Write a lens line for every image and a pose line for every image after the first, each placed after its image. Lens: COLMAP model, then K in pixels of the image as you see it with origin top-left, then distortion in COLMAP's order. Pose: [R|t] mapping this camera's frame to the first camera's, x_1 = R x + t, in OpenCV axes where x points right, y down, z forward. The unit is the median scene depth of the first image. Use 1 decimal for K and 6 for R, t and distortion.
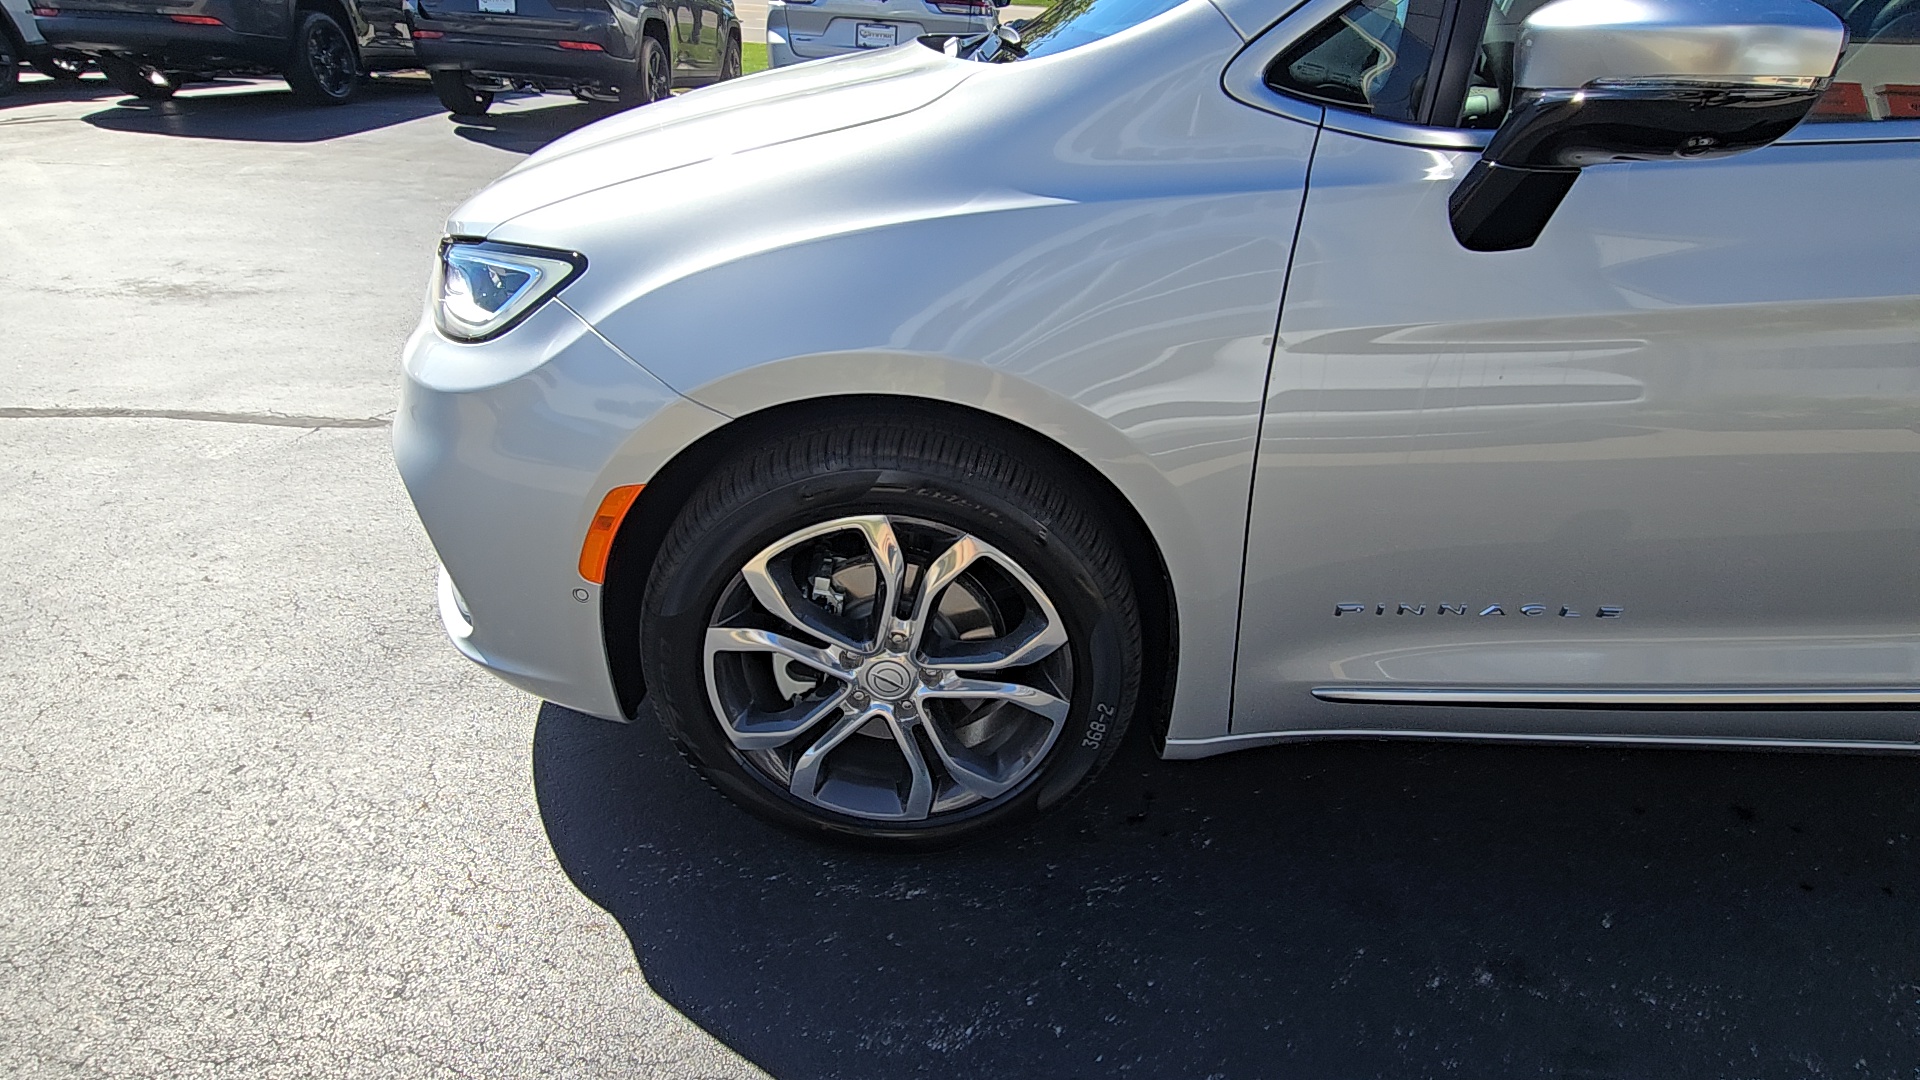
lens RADIAL K [[969.2, 0, 955.9], [0, 969.2, 546.7], [0, 0, 1]] dist [0.000418, -0.000959]
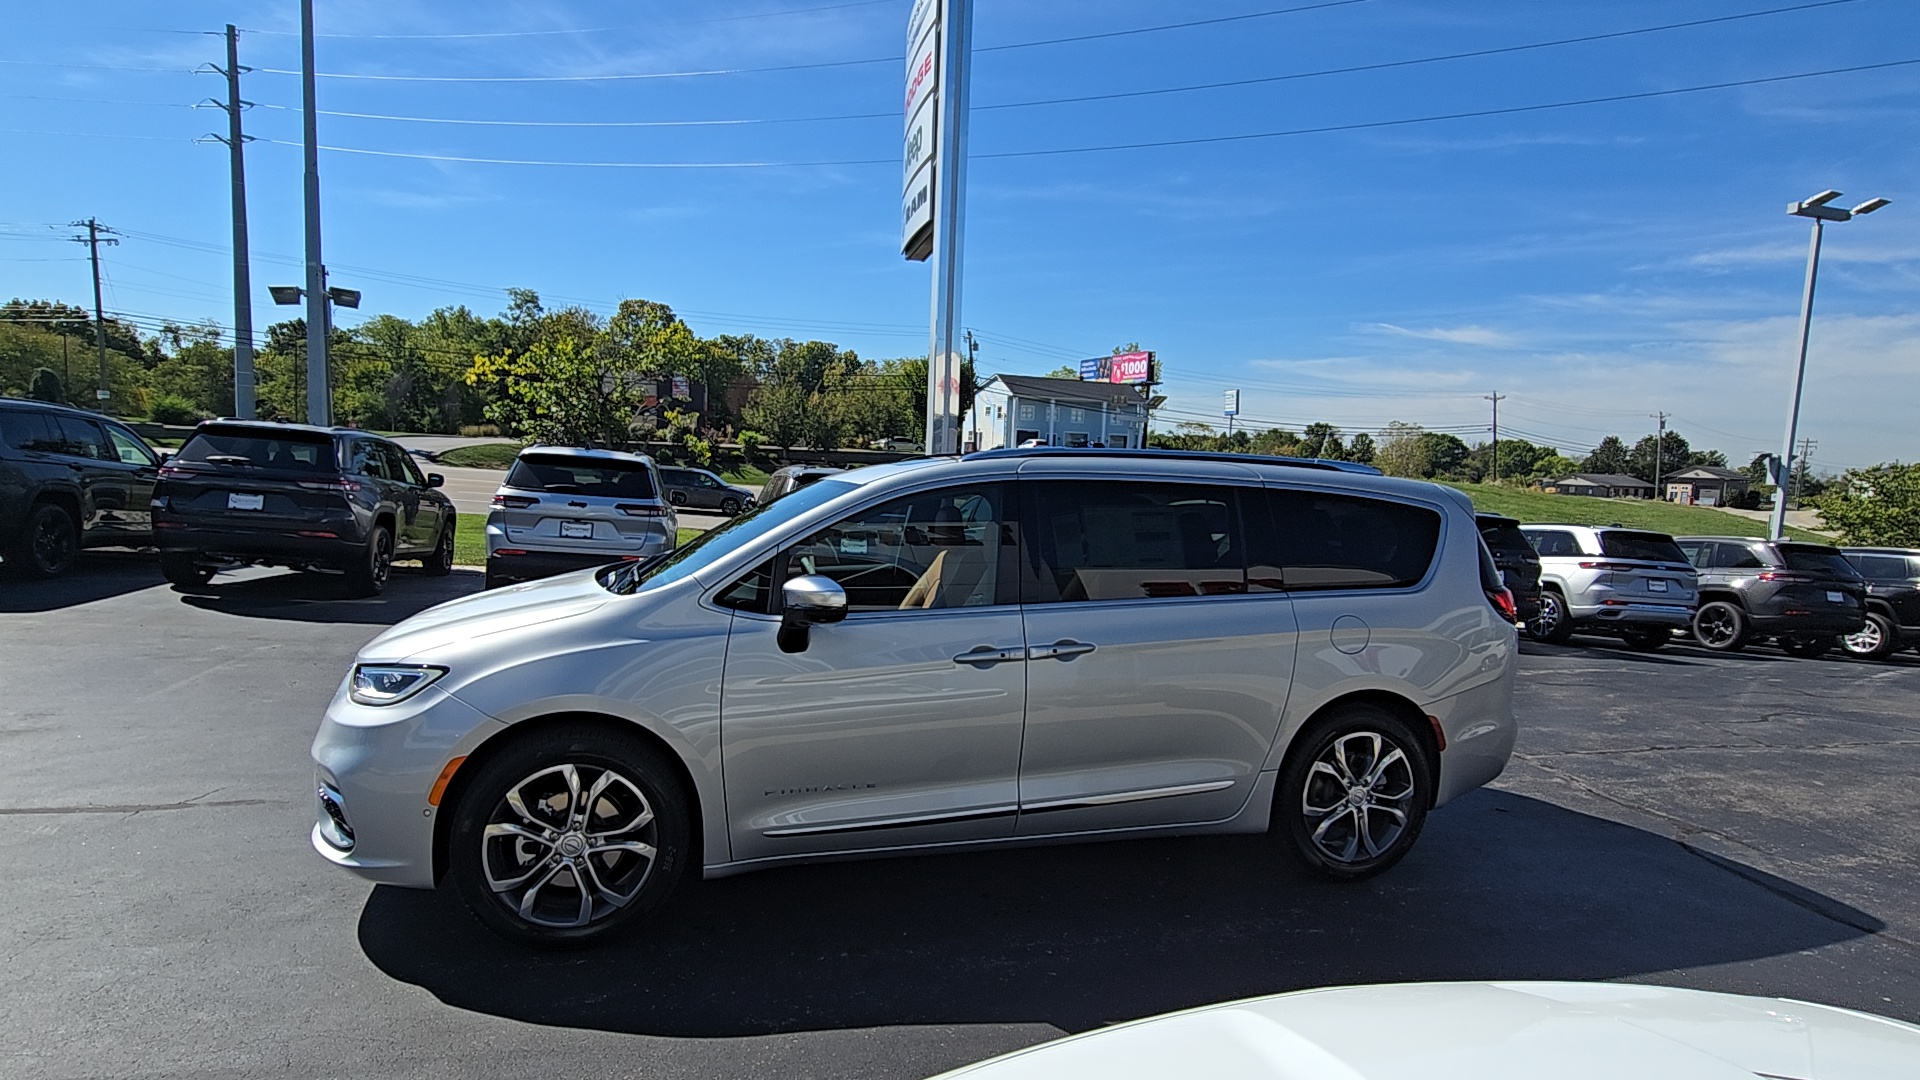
lens RADIAL K [[969.2, 0, 951.3], [0, 969.2, 550.4], [0, 0, 1]] dist [0.000418, -0.000959]
pose [[0.956705, -0.002250, 0.291050, 0.119027], [0.124846, 0.906478, -0.403374, 0.532230], [-0.262923, 0.422247, 0.867513, -1.460135]]
